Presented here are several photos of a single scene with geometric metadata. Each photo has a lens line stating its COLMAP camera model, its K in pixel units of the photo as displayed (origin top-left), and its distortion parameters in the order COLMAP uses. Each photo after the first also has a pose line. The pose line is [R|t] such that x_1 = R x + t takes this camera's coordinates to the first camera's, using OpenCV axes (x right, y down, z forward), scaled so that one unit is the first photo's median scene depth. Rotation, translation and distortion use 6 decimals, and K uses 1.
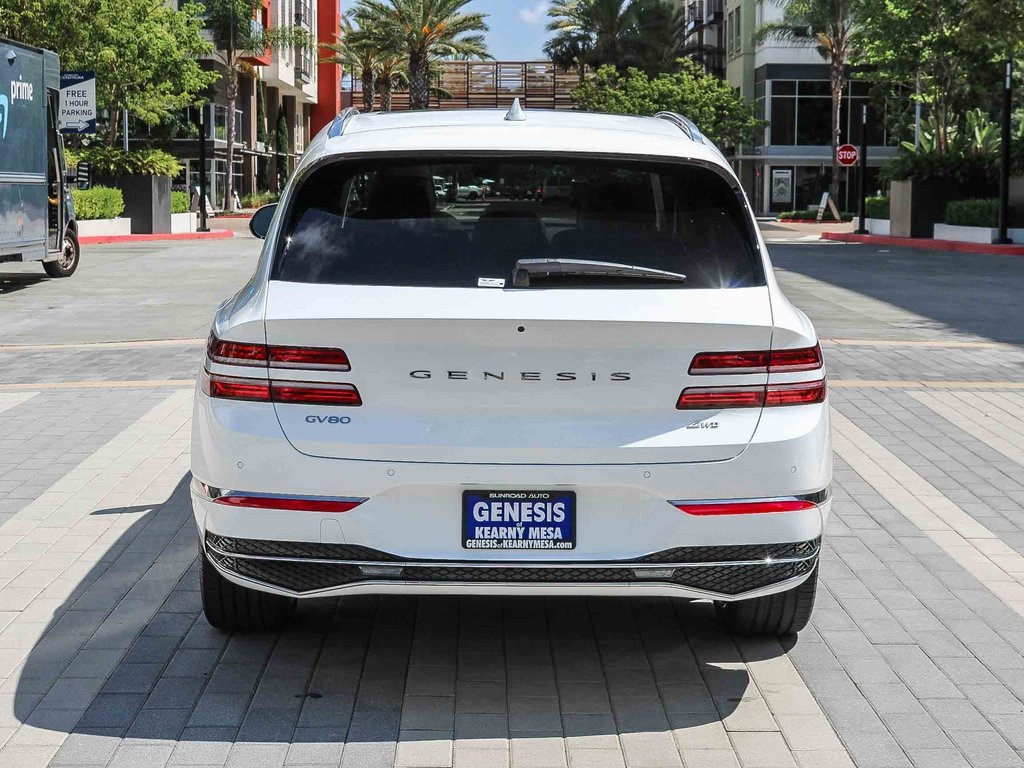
lens RADIAL K [[1736.1, 0, 511.7], [0, 1736.1, 384.8], [0, 0, 1]] dist [-0.037313, 0.000000]
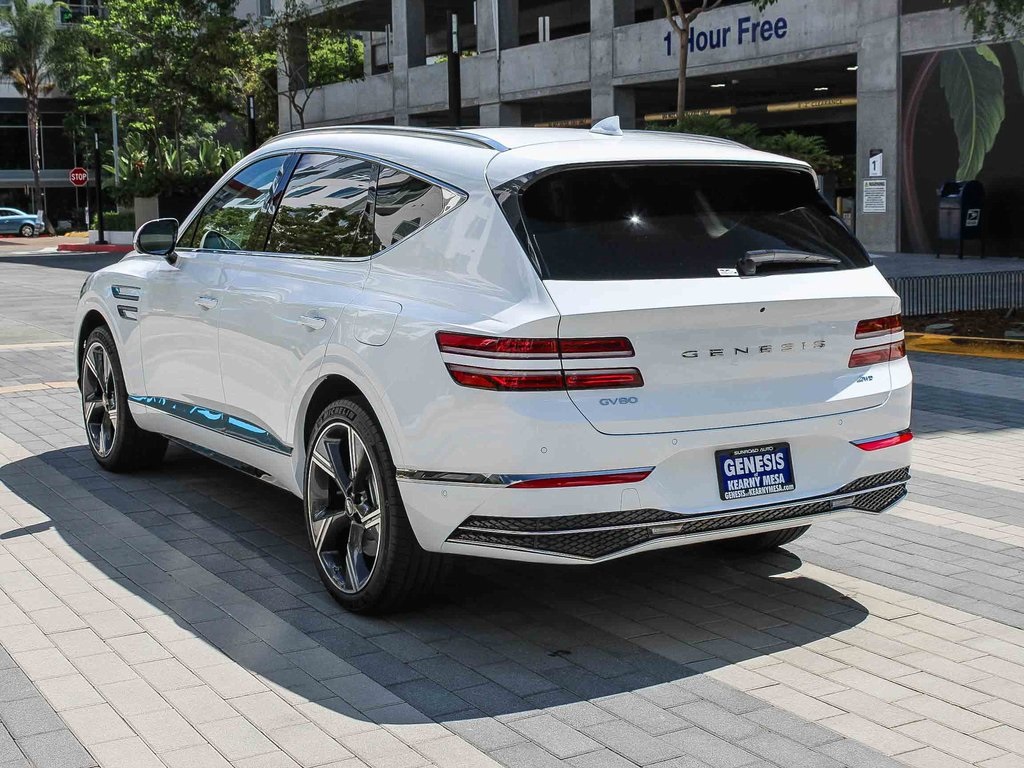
lens RADIAL K [[1469.6, 0, 509.8], [0, 1469.6, 380.5], [0, 0, 1]] dist [-0.038014, 0.000000]
pose [[0.872164, -0.082379, 0.482228, -0.620249], [0.079089, 0.996497, 0.027190, -0.024312], [-0.482778, 0.014425, 0.875624, 0.201186]]
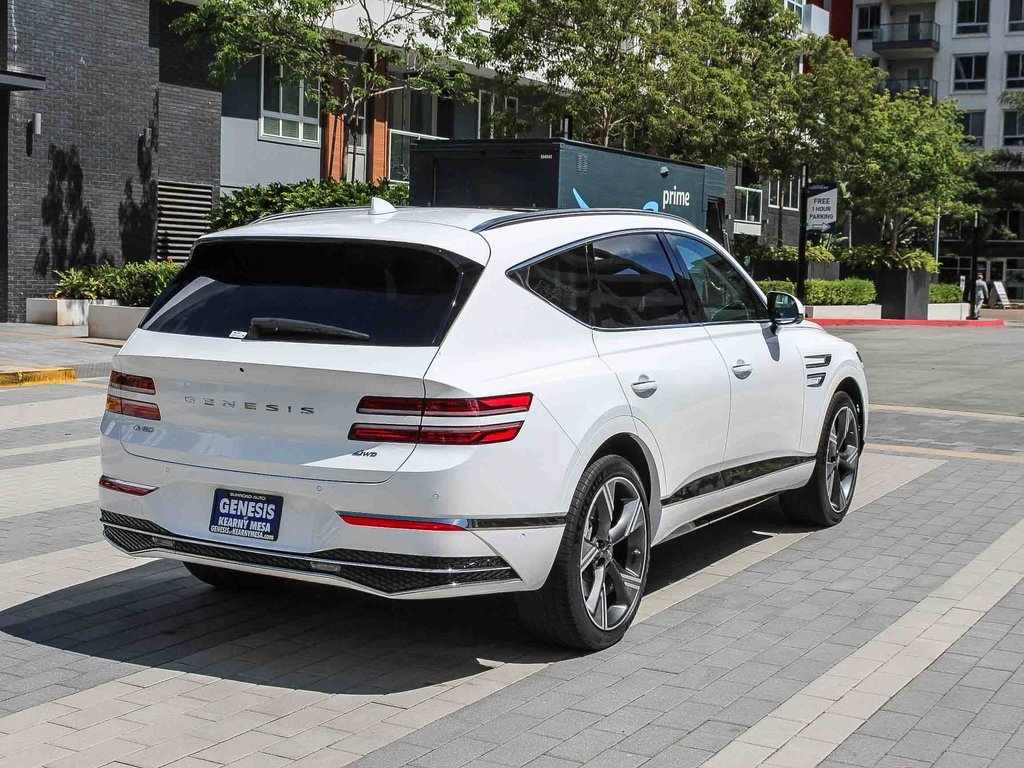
lens RADIAL K [[1469.6, 0, 512.0], [0, 1469.6, 384.9], [0, 0, 1]] dist [-0.038014, 0.000000]
pose [[0.859701, 0.052098, -0.508133, 0.739823], [-0.073678, 0.997030, -0.022431, -0.010438], [0.505455, 0.056722, 0.860986, 0.134992]]
